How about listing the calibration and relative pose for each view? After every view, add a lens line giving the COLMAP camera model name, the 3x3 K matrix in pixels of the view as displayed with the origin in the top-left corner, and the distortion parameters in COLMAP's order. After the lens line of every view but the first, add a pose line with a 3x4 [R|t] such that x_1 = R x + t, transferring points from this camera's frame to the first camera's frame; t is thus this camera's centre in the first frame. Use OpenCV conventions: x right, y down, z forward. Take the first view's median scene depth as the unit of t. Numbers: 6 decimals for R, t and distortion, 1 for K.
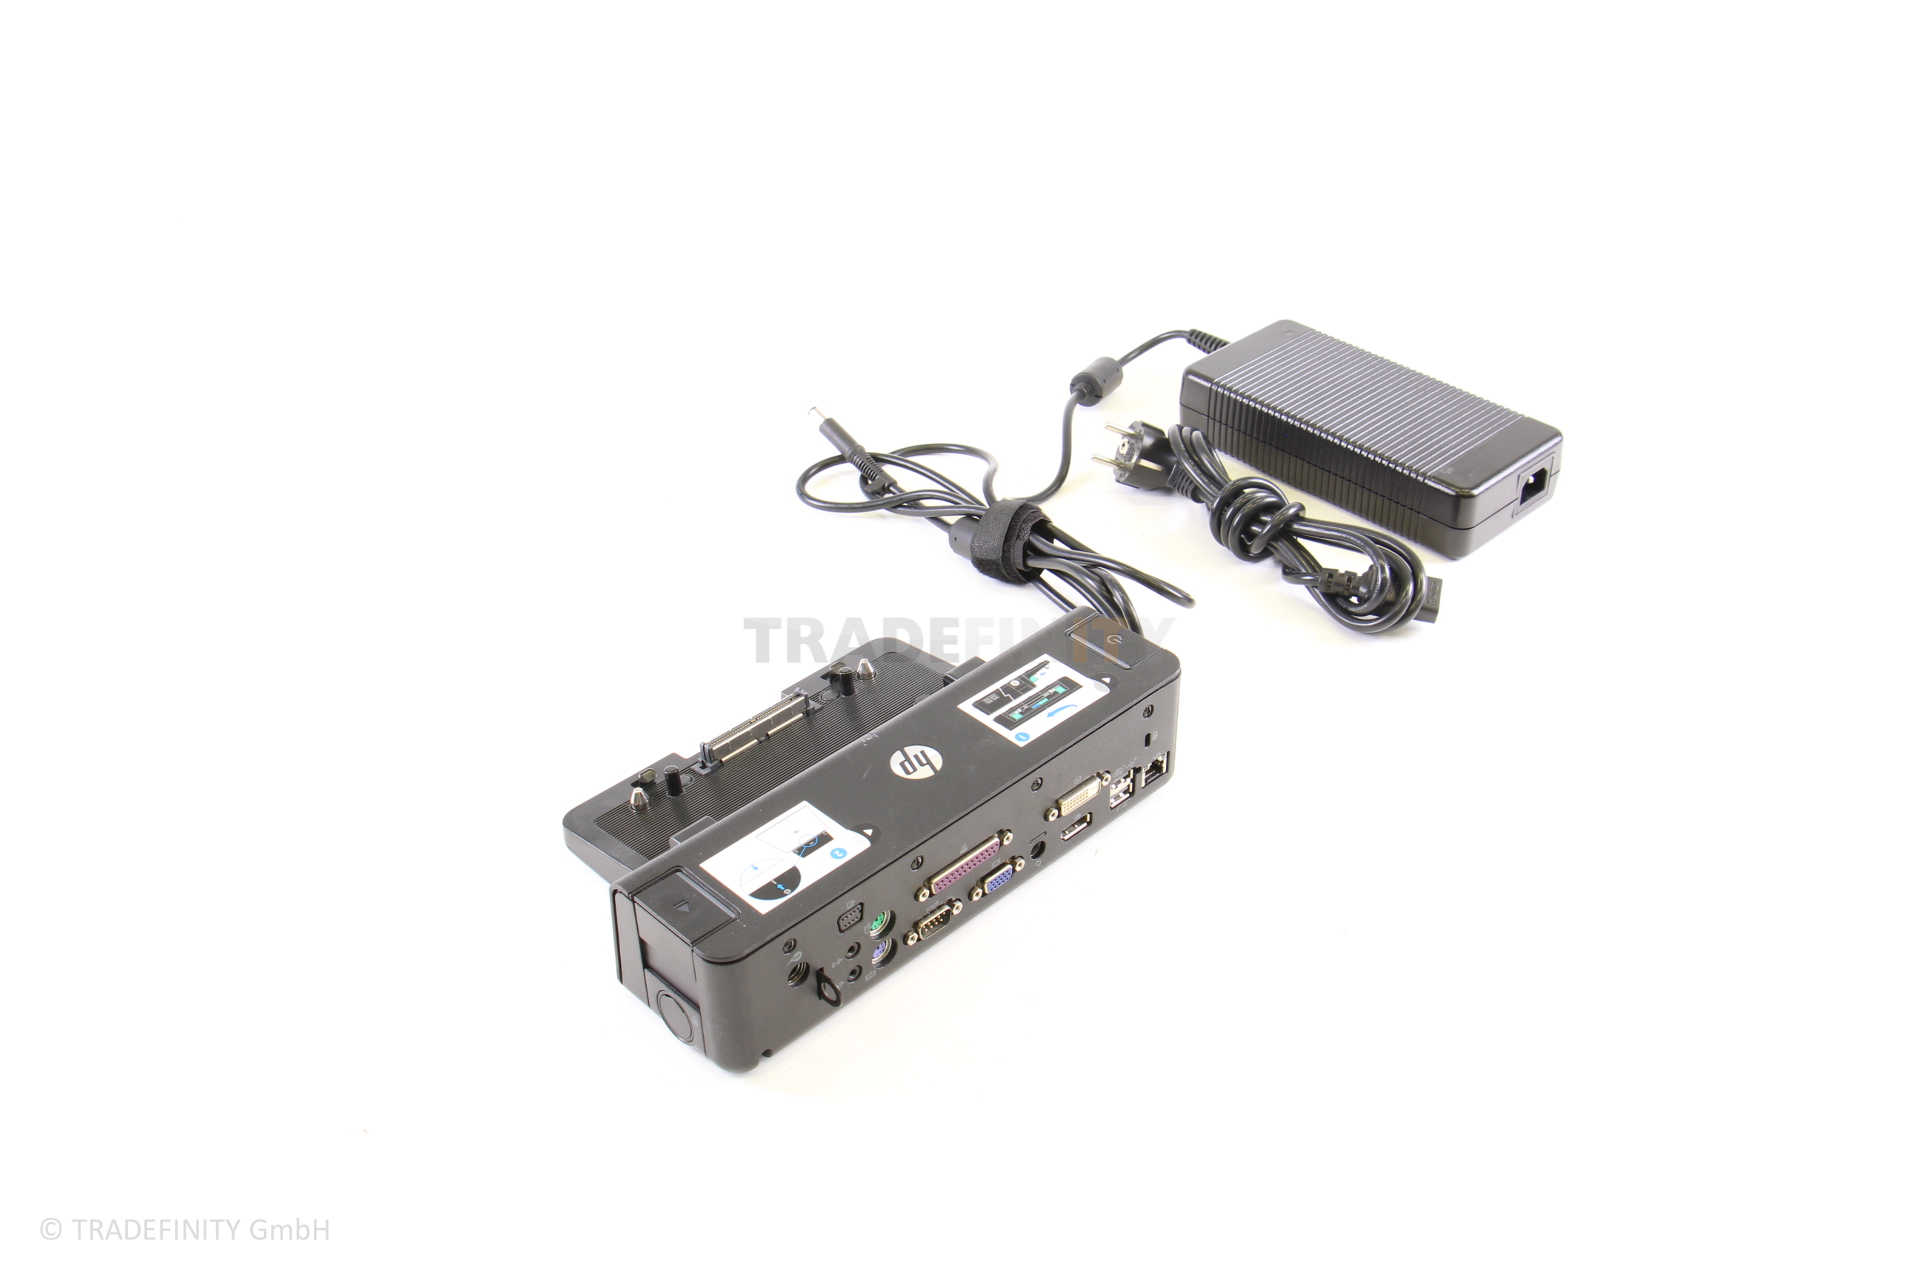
lens RADIAL K [[1948.4, 0, 960.0], [0, 1948.4, 640.0], [0, 0, 1]] dist [-0.025039, -0.004473]
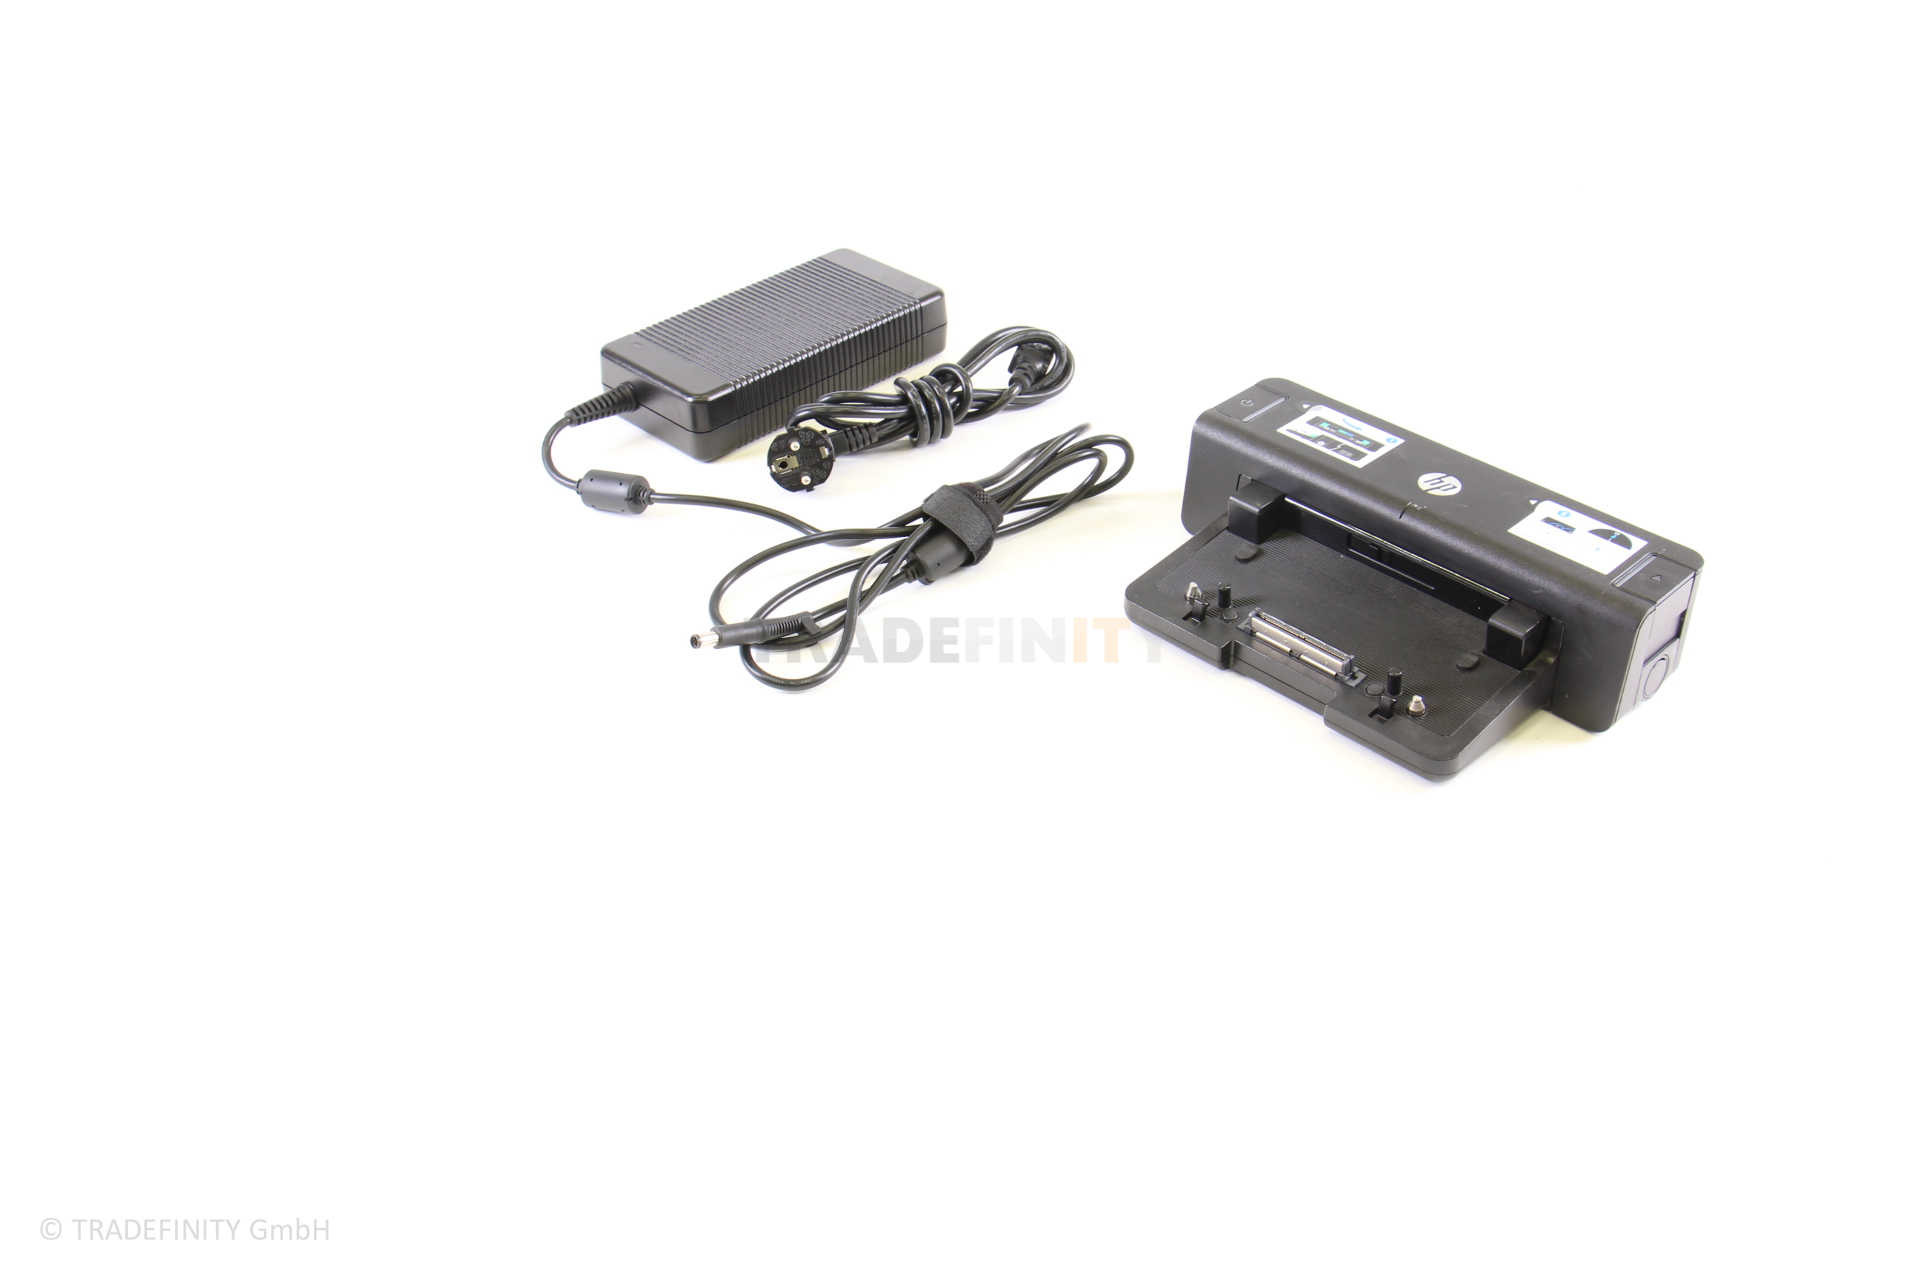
lens RADIAL K [[1948.4, 0, 960.0], [0, 1948.4, 640.0], [0, 0, 1]] dist [-0.025039, -0.004473]
pose [[-0.028260, -0.578158, 0.815436, -1.004660], [0.592232, 0.647488, 0.479605, -0.601088], [-0.805272, 0.496481, 0.324105, 0.844706]]
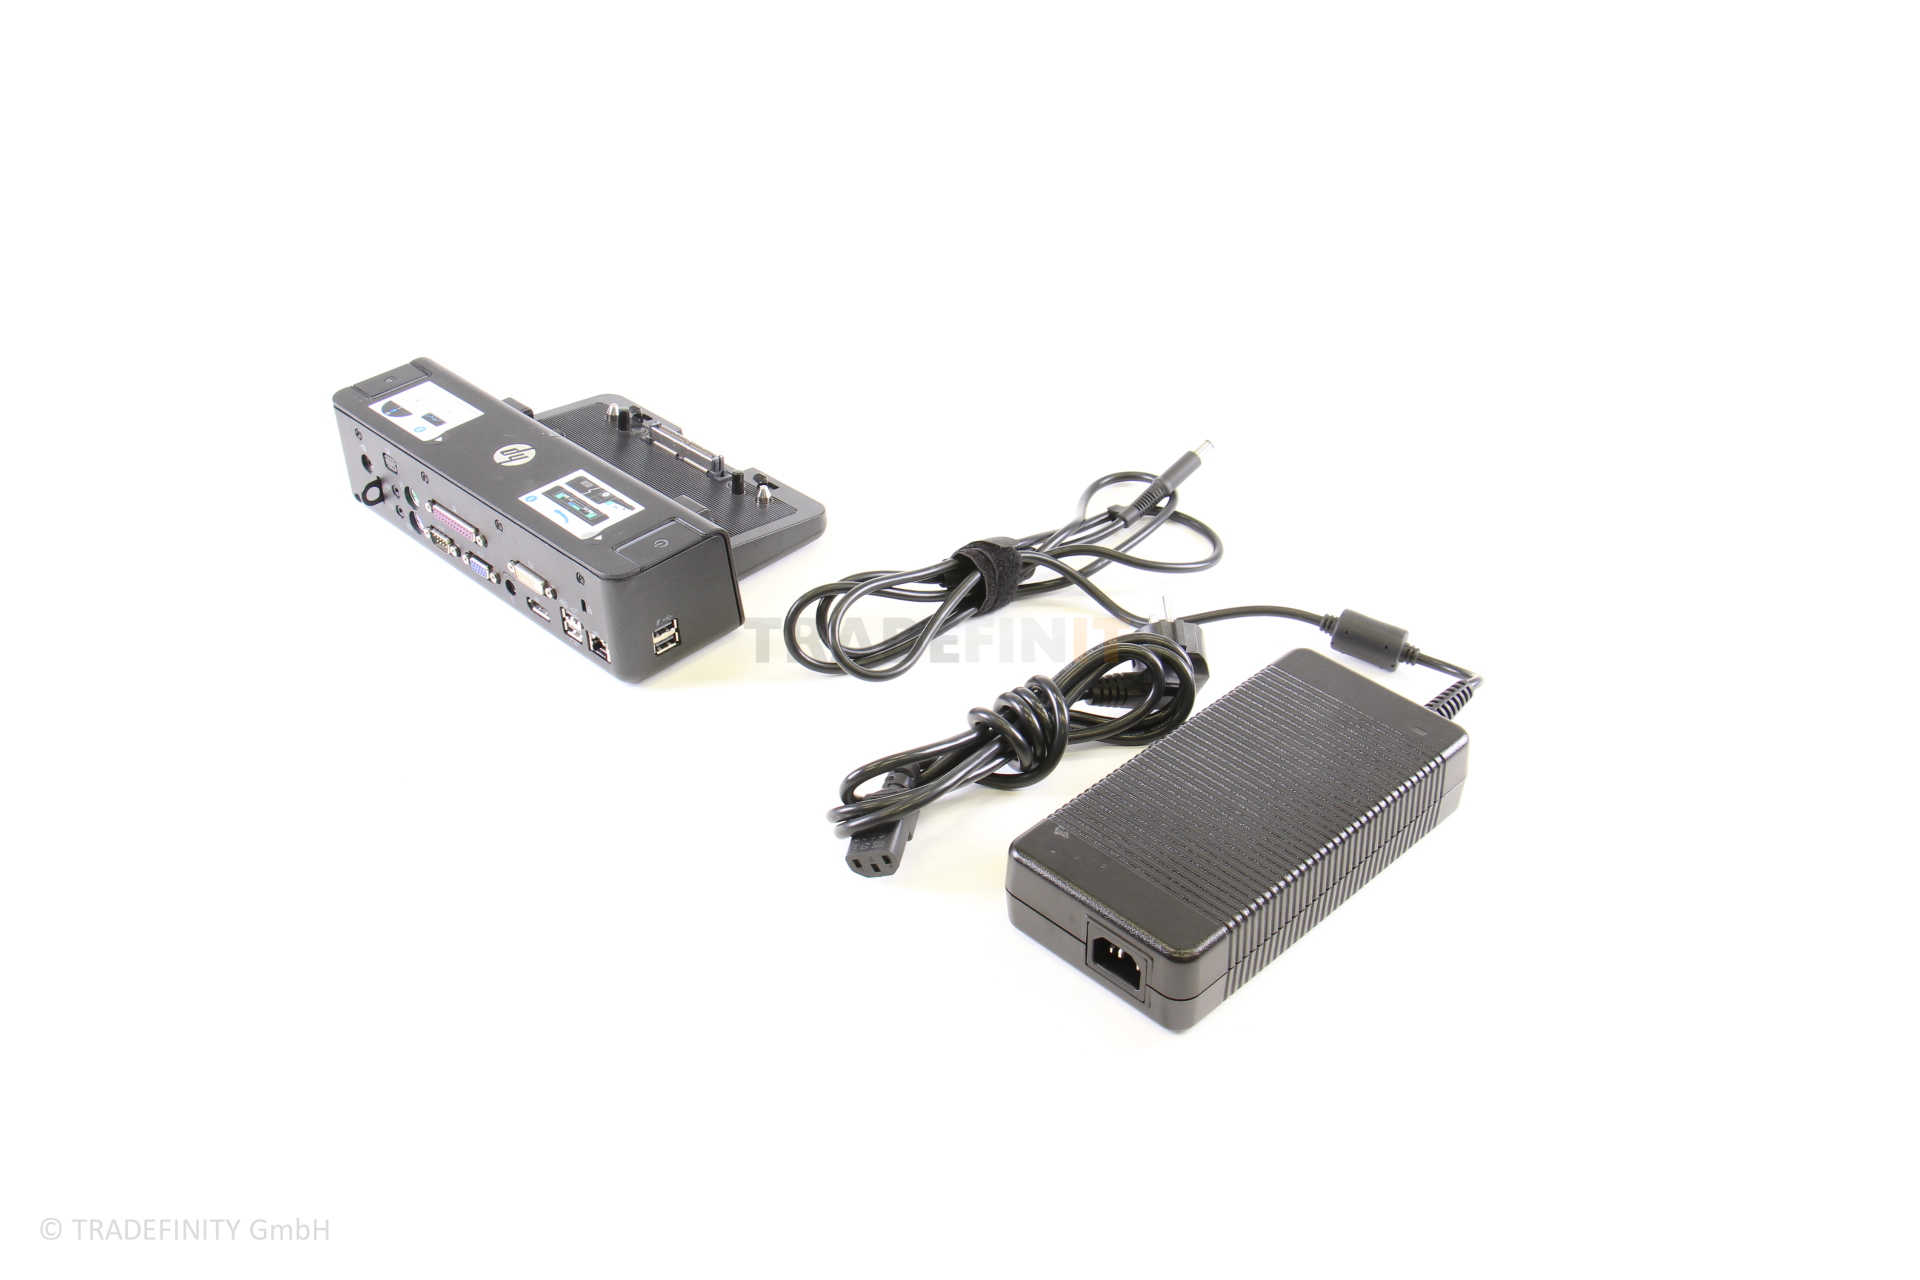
lens RADIAL K [[1948.4, 0, 960.0], [0, 1948.4, 640.0], [0, 0, 1]] dist [-0.025039, -0.004473]
pose [[0.022672, 0.601248, -0.798741, 0.997849], [-0.575751, 0.661008, 0.481227, -0.591776], [0.817311, 0.448965, 0.361156, 0.787985]]
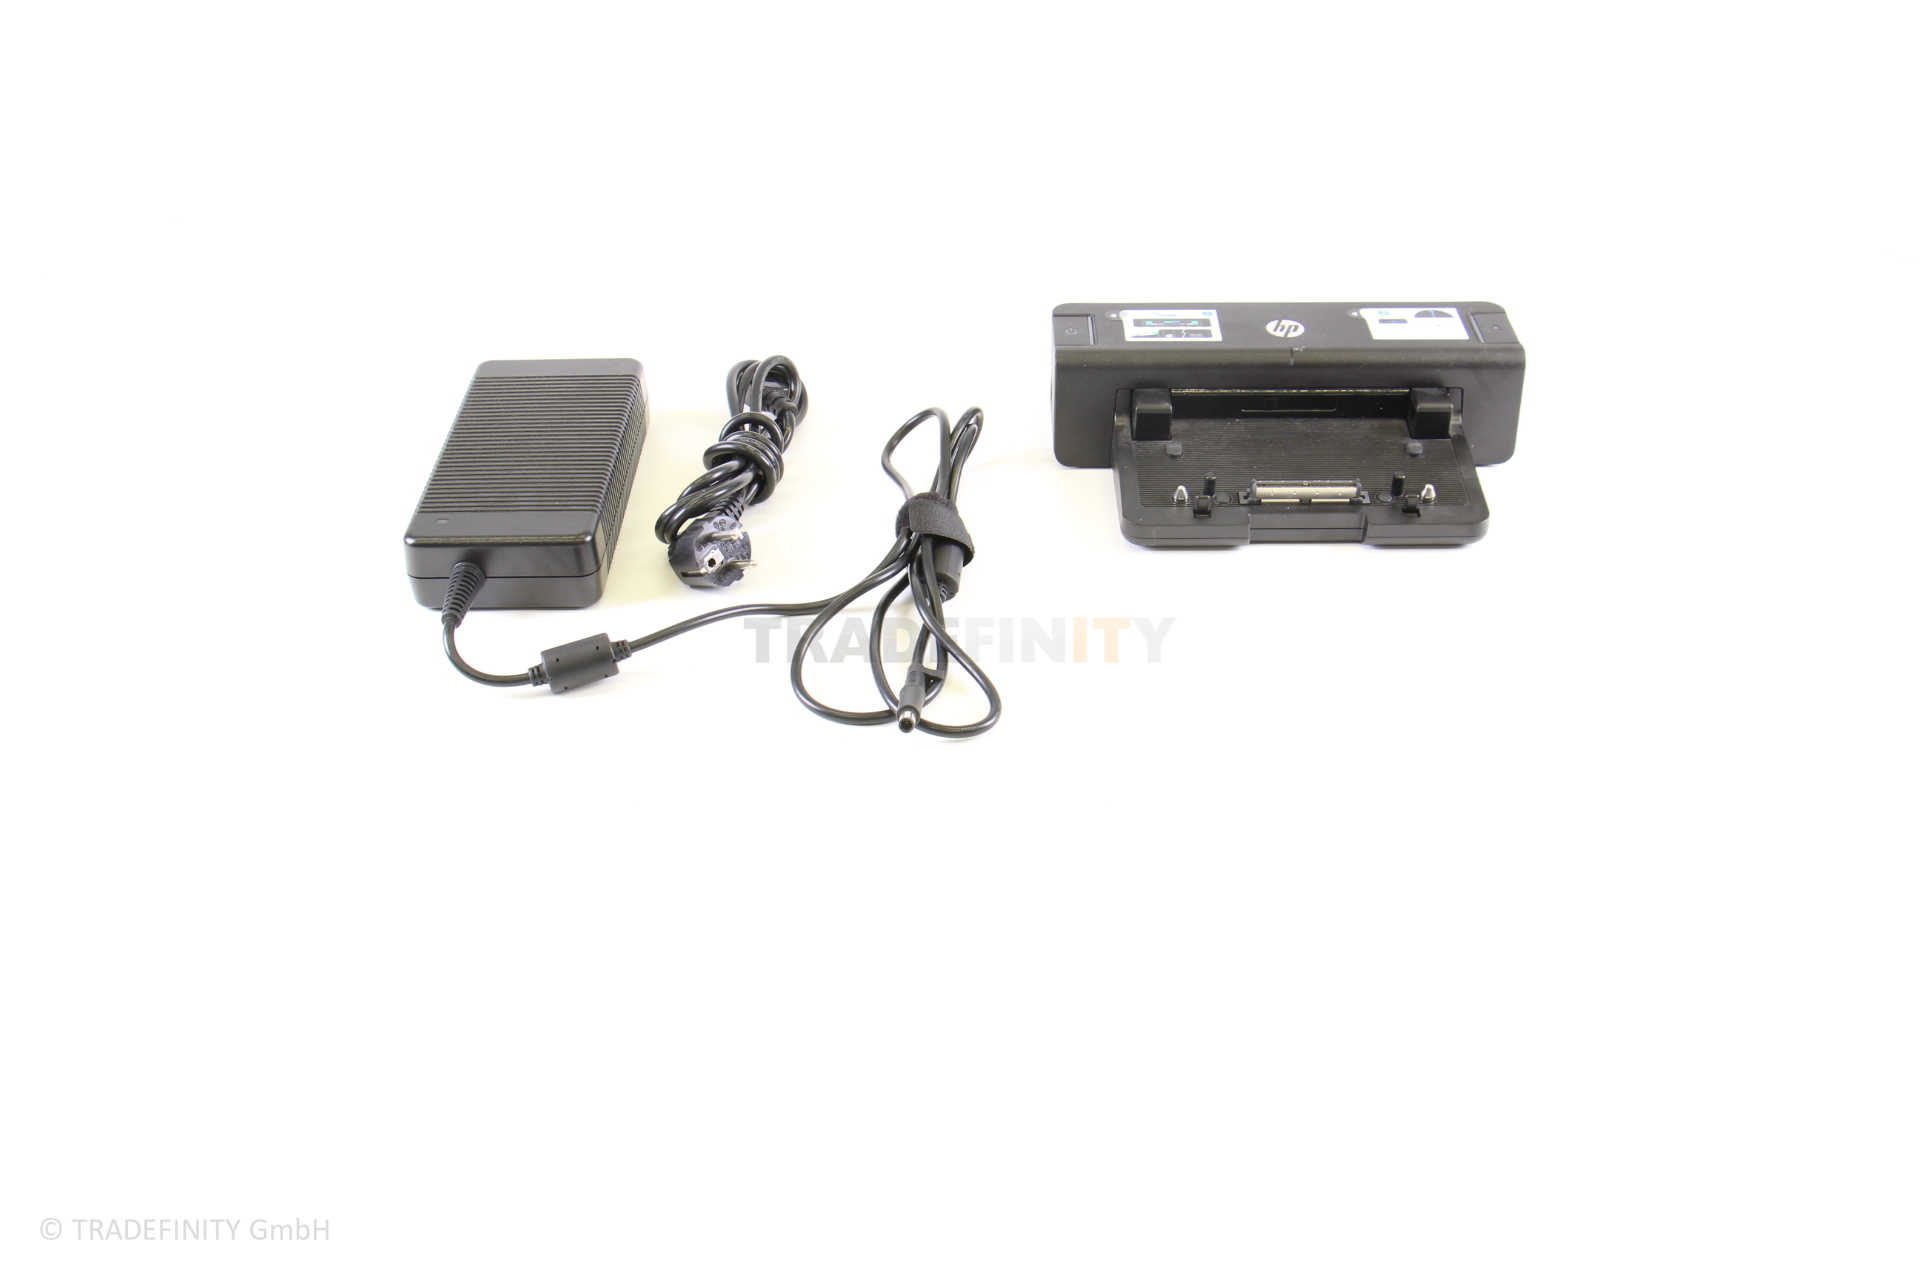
lens RADIAL K [[1948.4, 0, 960.0], [0, 1948.4, 640.0], [0, 0, 1]] dist [-0.025039, -0.004473]
pose [[-0.718277, -0.384897, 0.579597, -0.698696], [0.426072, 0.415236, 0.803767, -0.991935], [-0.550037, 0.824277, -0.134261, 1.408934]]
